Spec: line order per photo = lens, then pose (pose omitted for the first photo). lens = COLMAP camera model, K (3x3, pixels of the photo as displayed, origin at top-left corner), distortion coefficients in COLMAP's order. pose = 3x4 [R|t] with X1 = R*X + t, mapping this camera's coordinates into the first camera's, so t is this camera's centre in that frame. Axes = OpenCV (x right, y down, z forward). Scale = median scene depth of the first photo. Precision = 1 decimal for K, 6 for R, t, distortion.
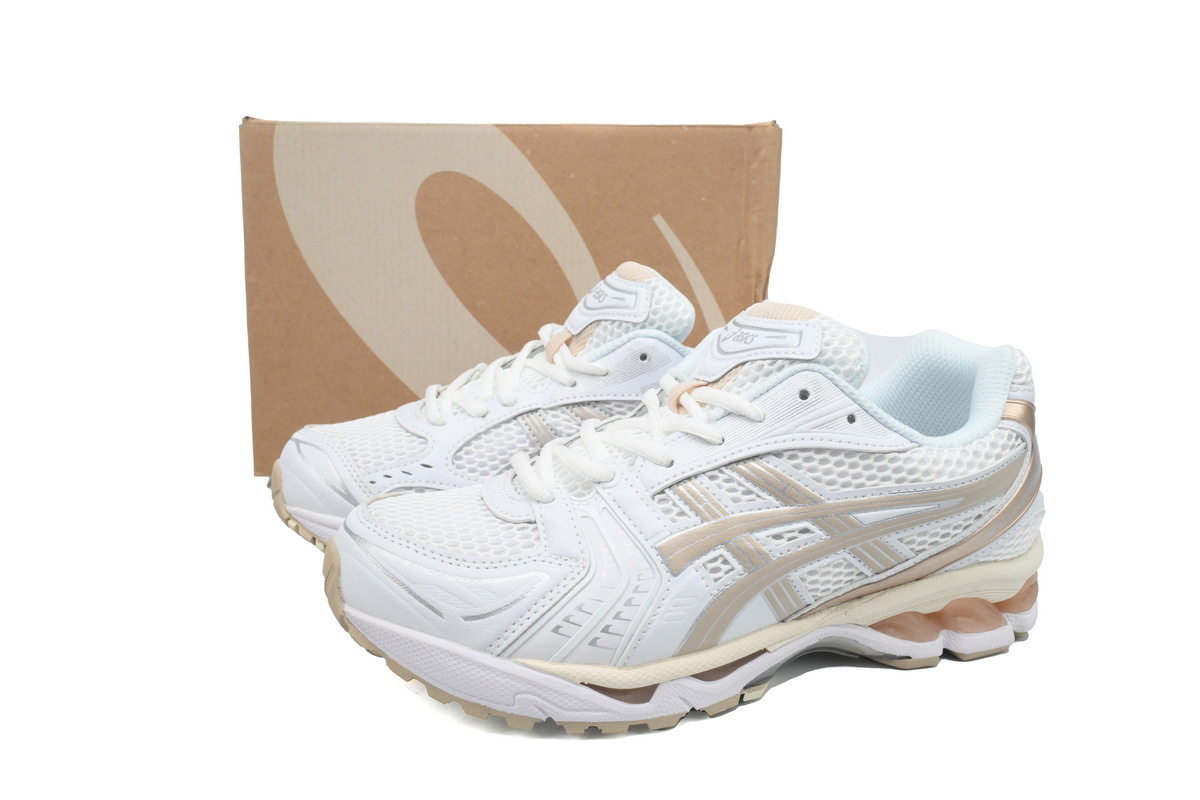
lens RADIAL K [[977.1, 0, 600.0], [0, 977.1, 400.0], [0, 0, 1]] dist [0.070020, -0.264364]
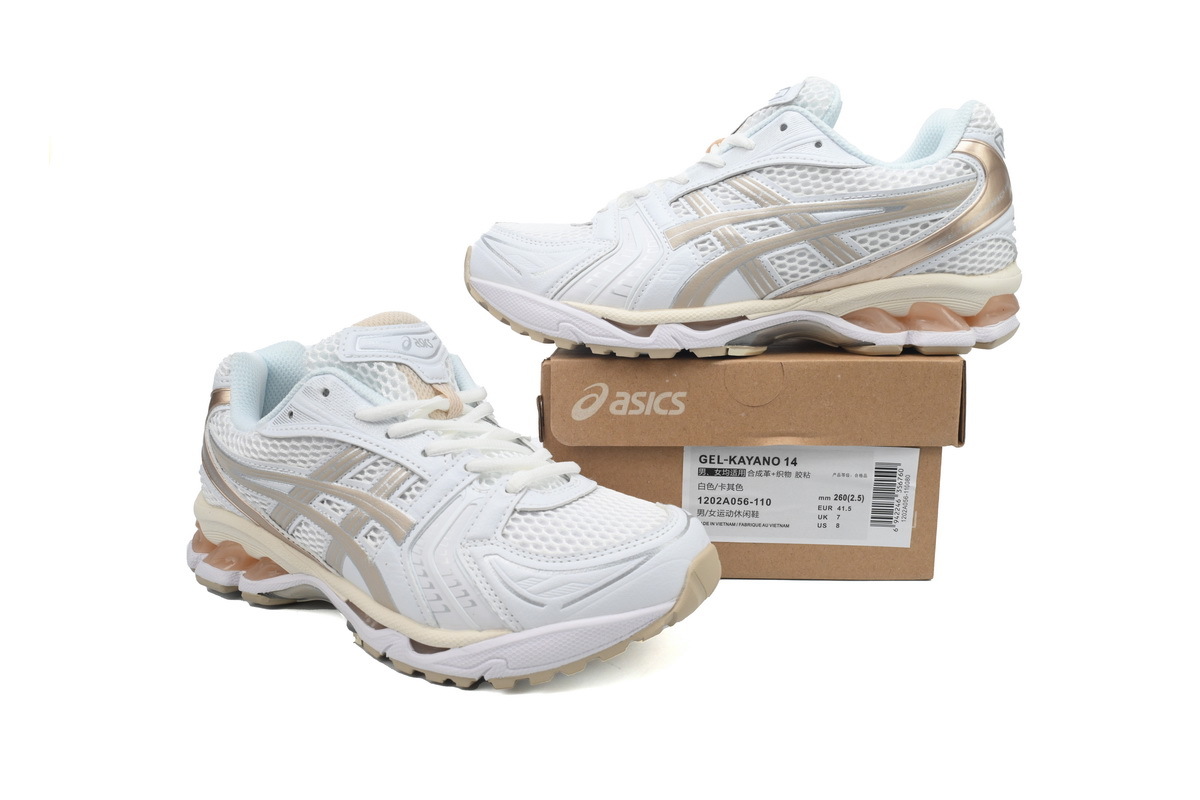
lens RADIAL K [[977.1, 0, 600.0], [0, 977.1, 400.0], [0, 0, 1]] dist [0.070020, -0.264364]
pose [[0.940363, 0.058429, -0.335116, 0.449248], [-0.060614, 0.998153, 0.003945, 0.382999], [0.334728, 0.016603, 0.942169, -0.358430]]
